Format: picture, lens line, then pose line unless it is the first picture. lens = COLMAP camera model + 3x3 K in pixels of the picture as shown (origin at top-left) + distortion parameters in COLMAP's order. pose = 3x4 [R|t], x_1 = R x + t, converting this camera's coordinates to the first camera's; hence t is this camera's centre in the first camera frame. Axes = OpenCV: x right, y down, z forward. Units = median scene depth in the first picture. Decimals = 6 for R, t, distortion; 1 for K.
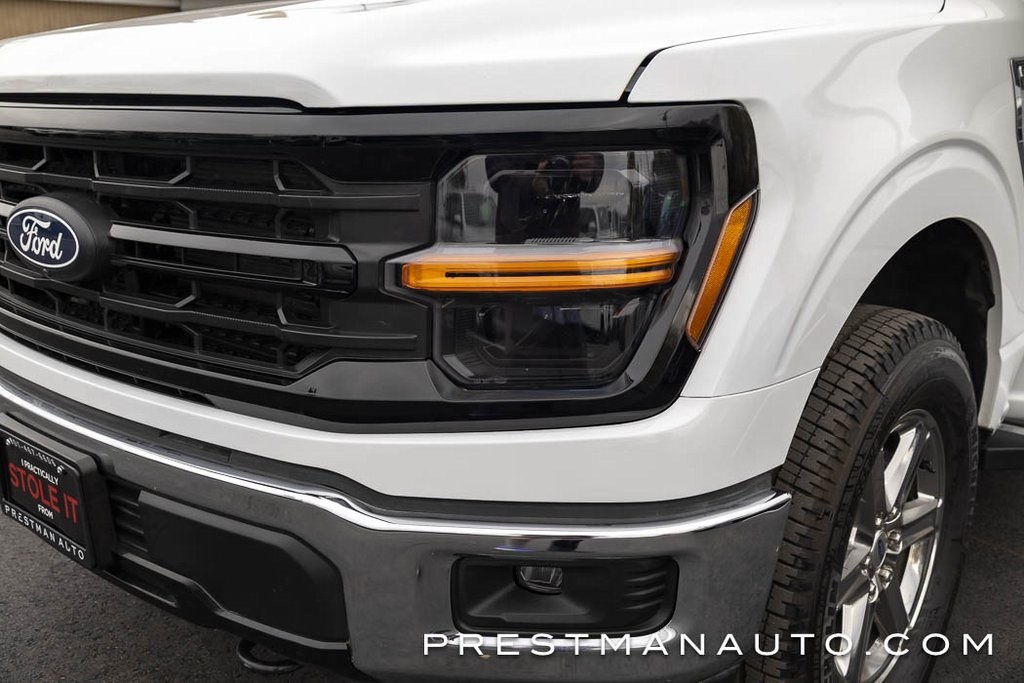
lens RADIAL K [[959.7, 0, 512.0], [0, 959.7, 341.5], [0, 0, 1]] dist [0.014599, 0.009142]
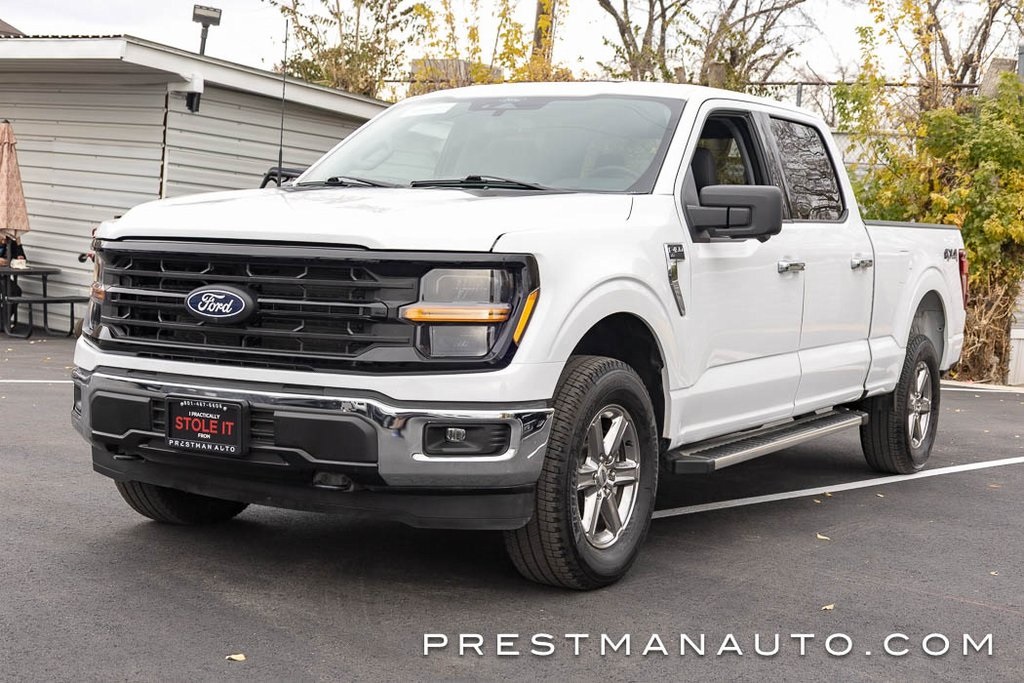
lens RADIAL K [[1564.8, 0, 512.0], [0, 1564.8, 341.5], [0, 0, 1]] dist [-0.030378, -0.027645]
pose [[0.976834, 0.030764, 0.211778, -0.678663], [0.012008, 0.980175, -0.197771, 0.788207], [-0.213663, 0.195732, 0.957098, -2.879807]]
